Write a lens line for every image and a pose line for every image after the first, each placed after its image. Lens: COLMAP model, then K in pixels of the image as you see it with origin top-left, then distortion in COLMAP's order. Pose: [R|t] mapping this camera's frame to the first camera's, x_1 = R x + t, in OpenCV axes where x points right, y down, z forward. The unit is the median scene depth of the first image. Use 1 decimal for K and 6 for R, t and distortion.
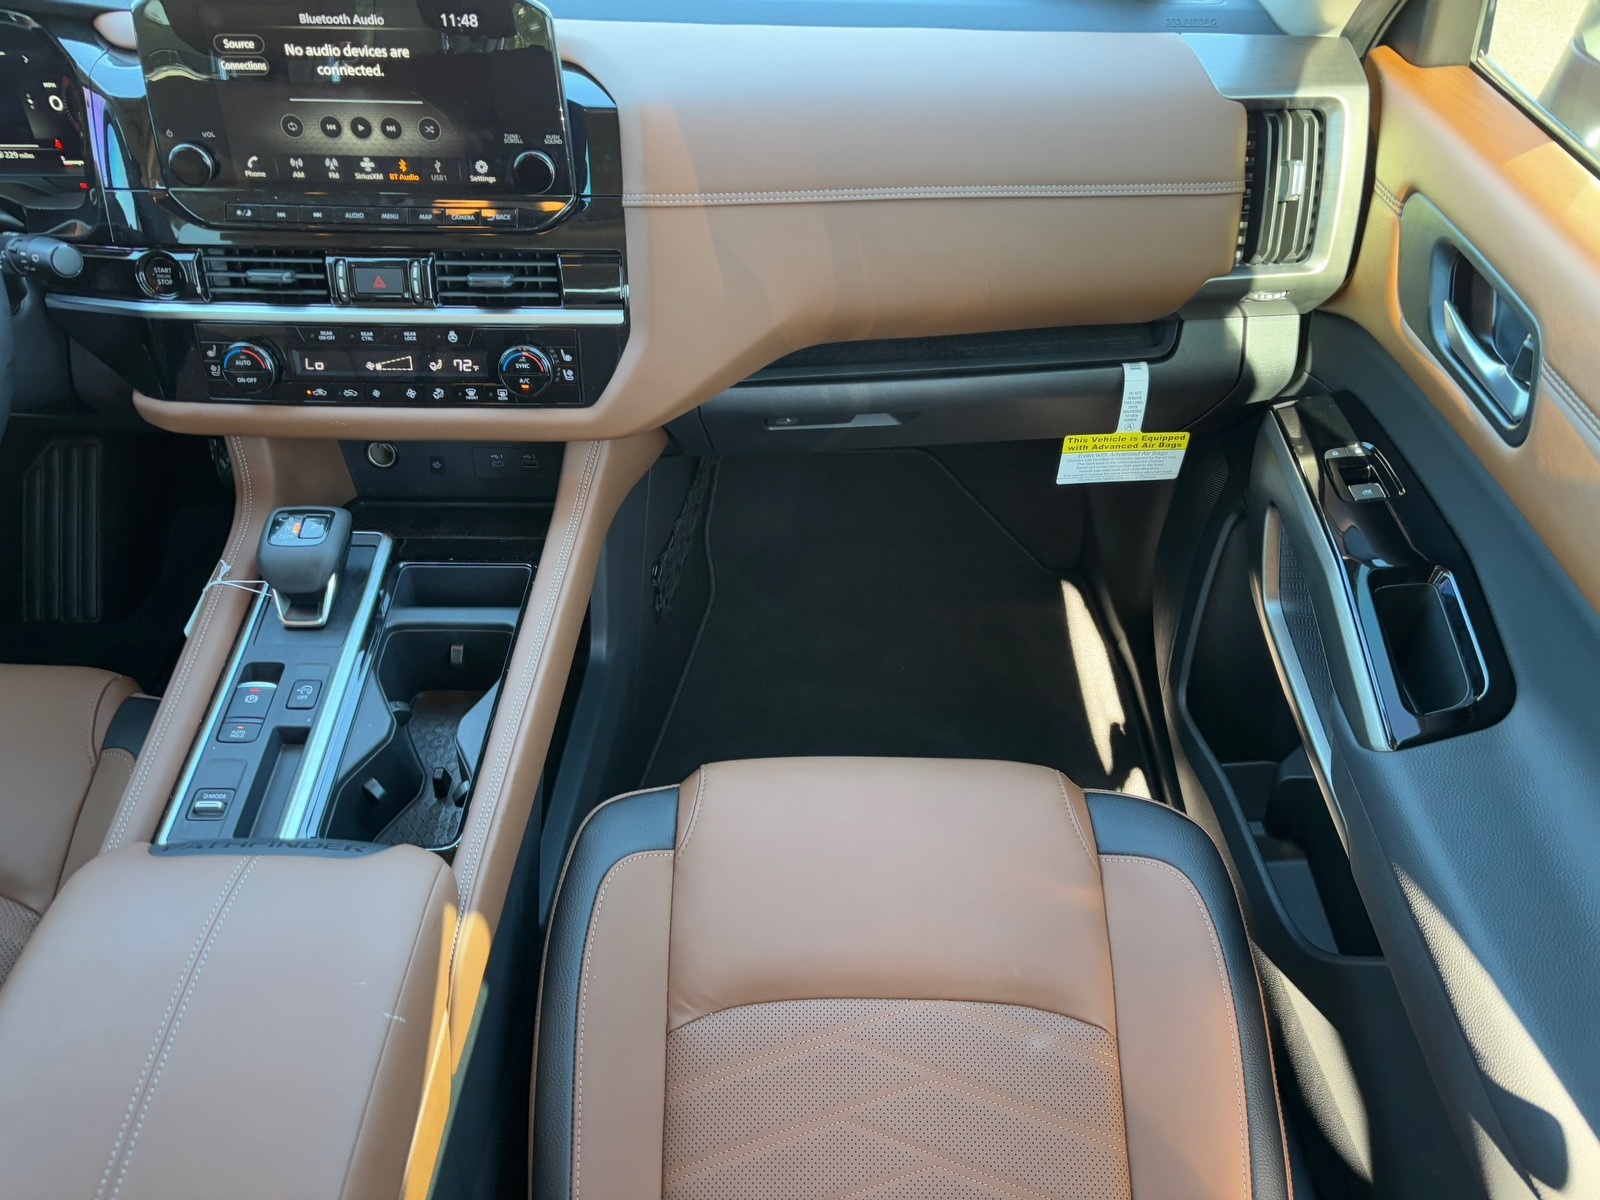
lens RADIAL K [[1179.4, 0, 800.0], [0, 1179.4, 600.0], [0, 0, 1]] dist [0.013037, 0.000554]
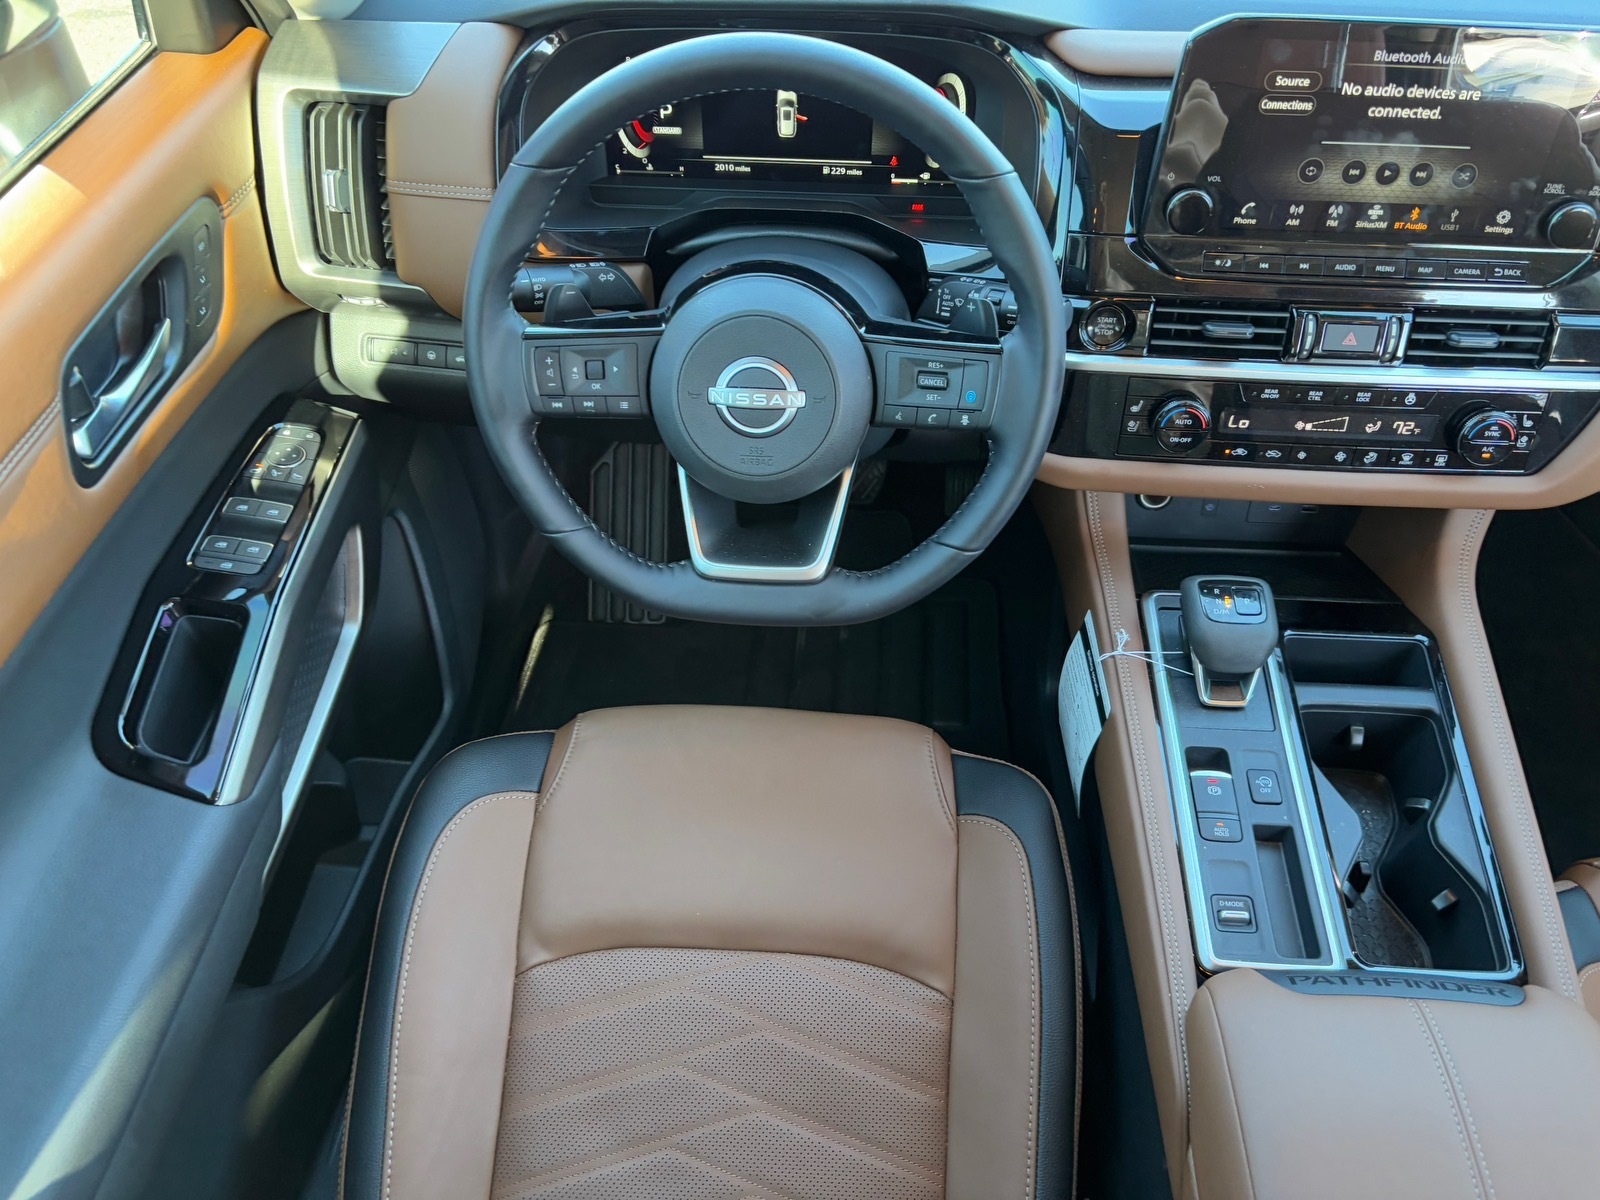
lens RADIAL K [[1208.5, 0, 810.8], [0, 1208.5, 603.0], [0, 0, 1]] dist [0.034740, -0.042189]
pose [[0.998570, 0.036580, -0.038980, -0.722083], [-0.033893, 0.997144, 0.067484, -0.114516], [0.041338, -0.066066, 0.996959, 0.035642]]
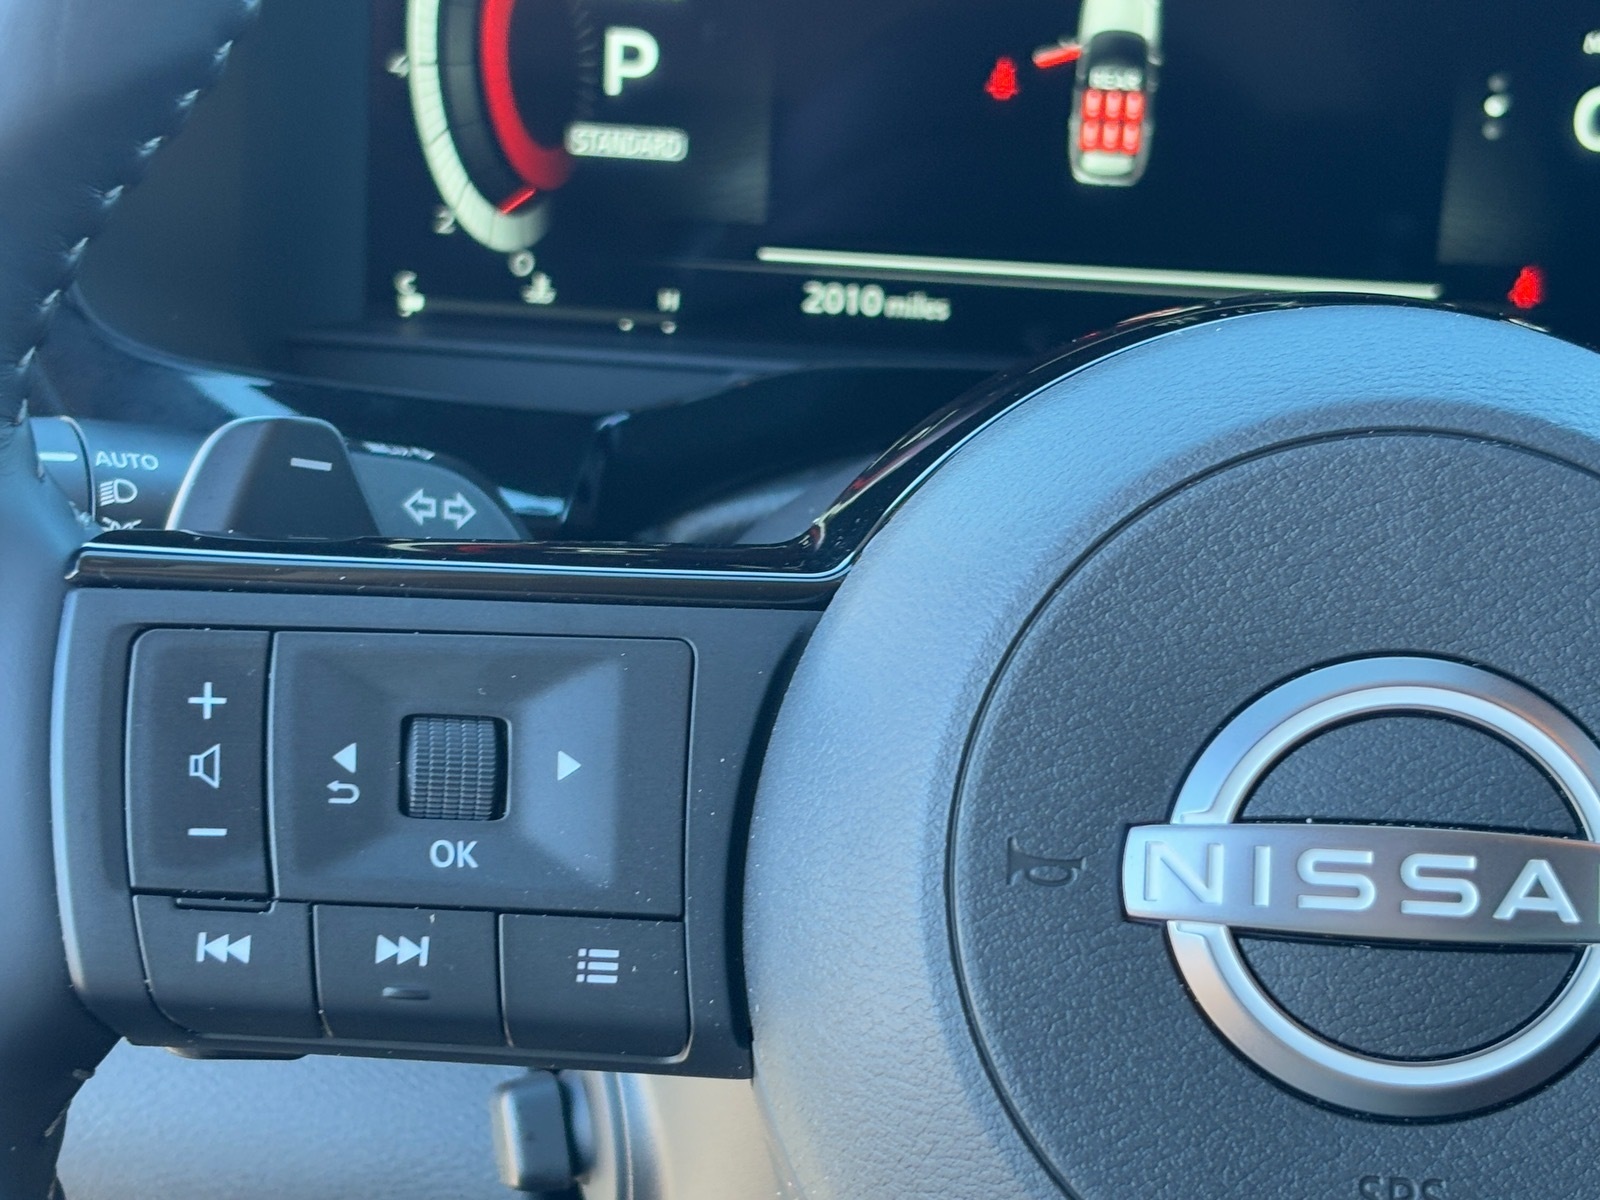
lens RADIAL K [[3308.1, 0, 820.4], [0, 3308.1, 646.0], [0, 0, 1]] dist [0.368104, -2.120500]
pose [[0.998528, 0.046296, 0.028257, -0.877498], [-0.031475, 0.918886, -0.393265, -0.064735], [-0.044171, 0.391797, 0.918991, 0.487399]]
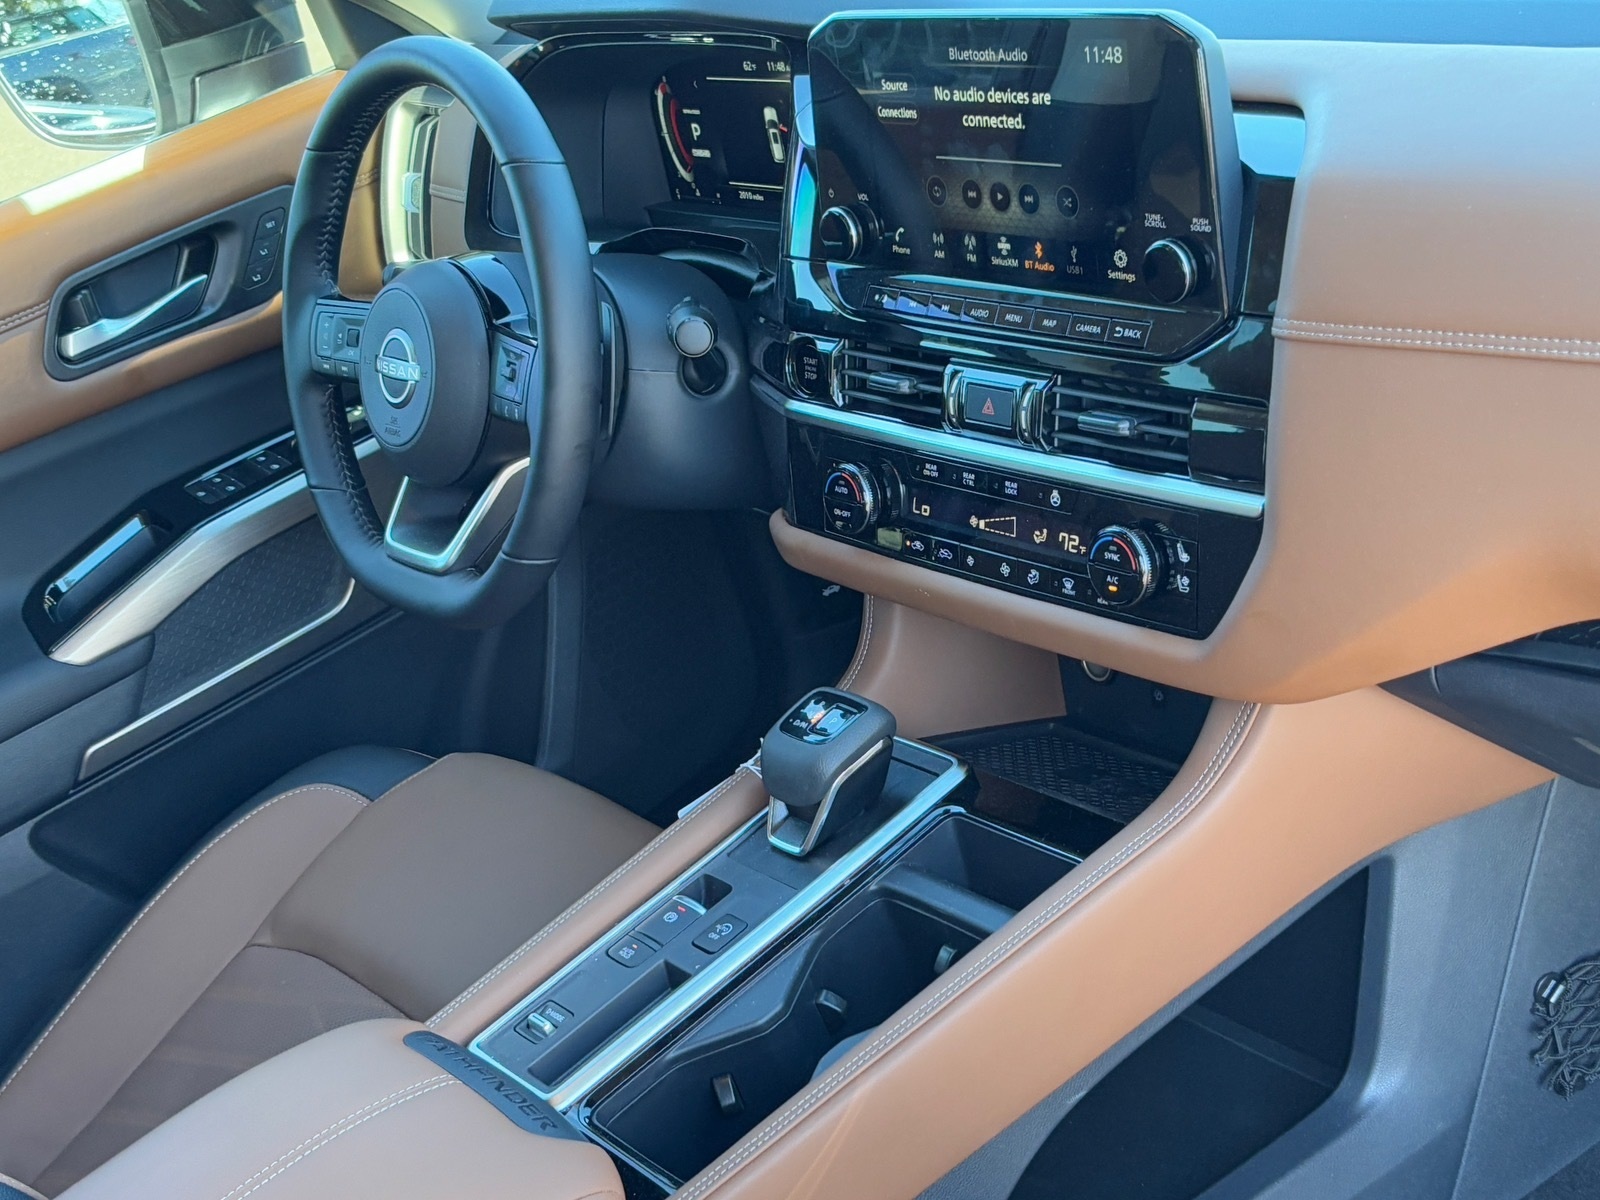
lens RADIAL K [[2247.3, 0, 800.0], [0, 2247.3, 600.0], [0, 0, 1]] dist [0.369452, -1.345382]
pose [[0.610128, 0.184121, -0.770613, 0.618835], [-0.307670, 0.951354, -0.016291, -0.104125], [0.730126, 0.247034, 0.637096, 0.097980]]
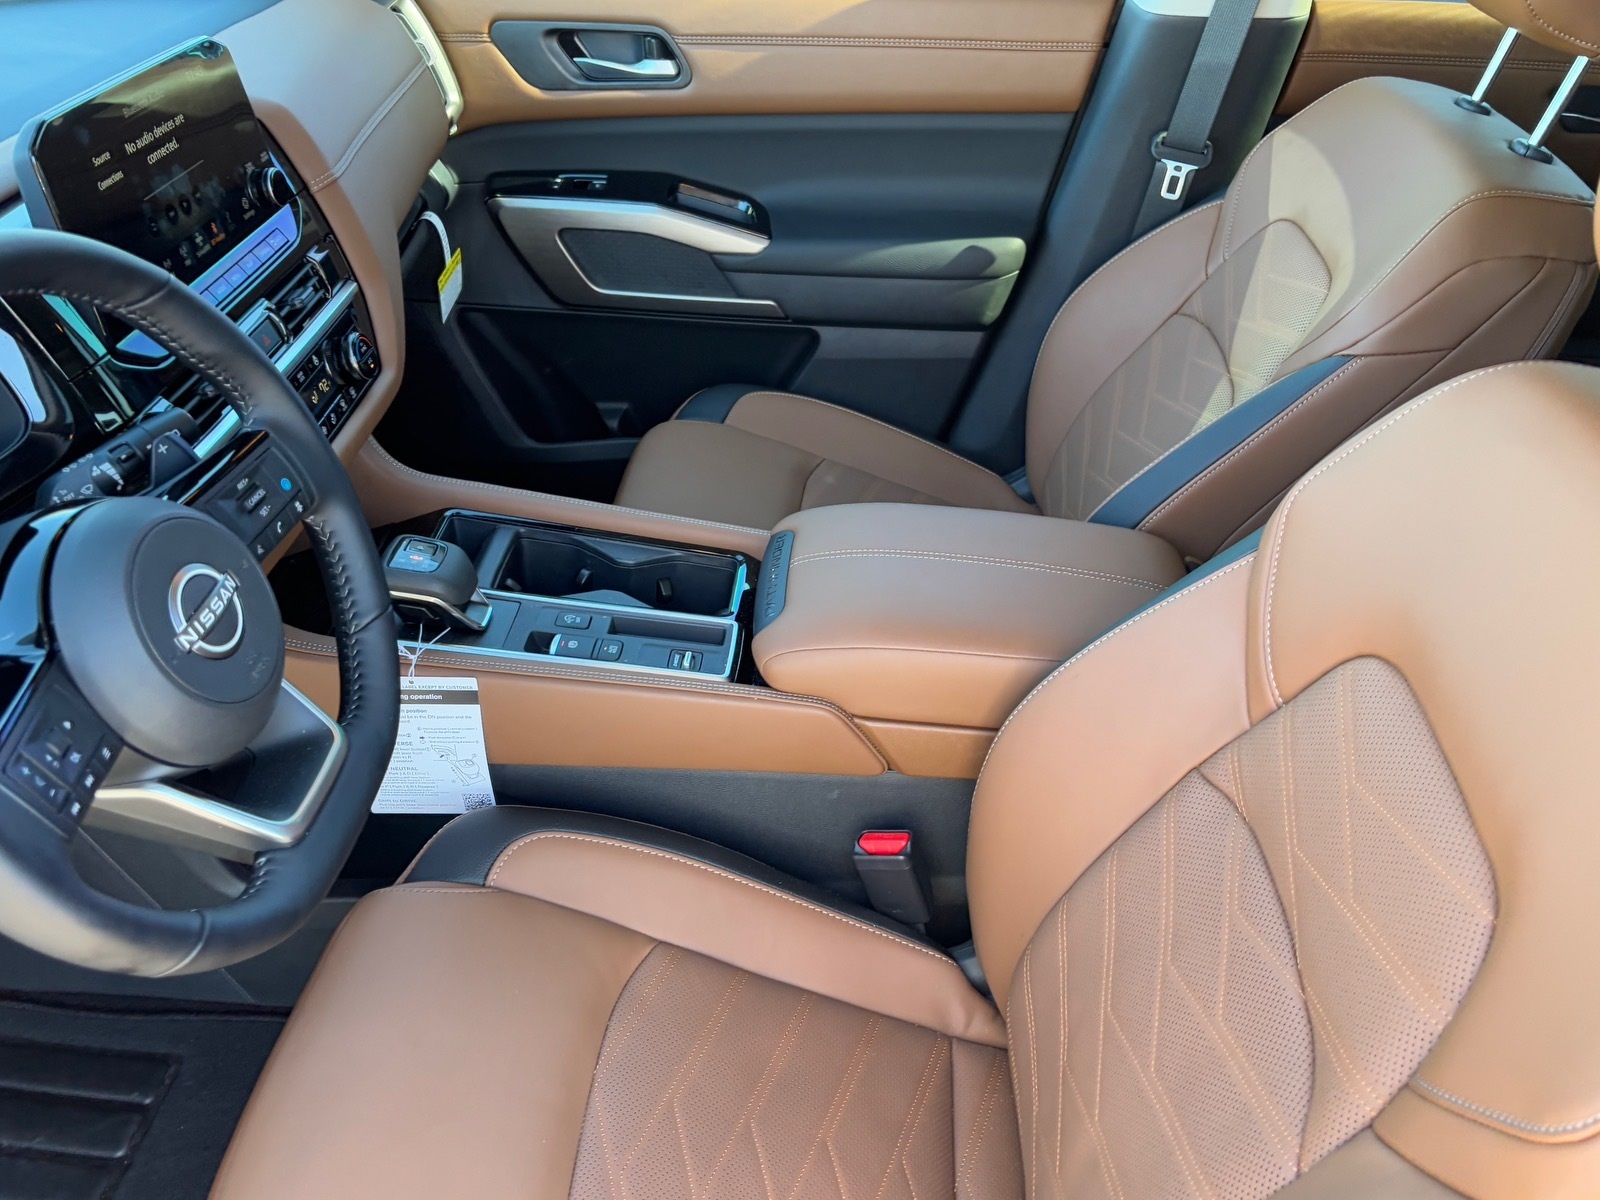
lens RADIAL K [[1390.4, 0, 800.0], [0, 1390.4, 600.0], [0, 0, 1]] dist [0.050116, -0.007110]
pose [[0.066567, -0.562125, 0.824369, -1.418469], [0.660118, 0.644355, 0.386072, -0.285713], [-0.748207, 0.518481, 0.413961, 0.283497]]
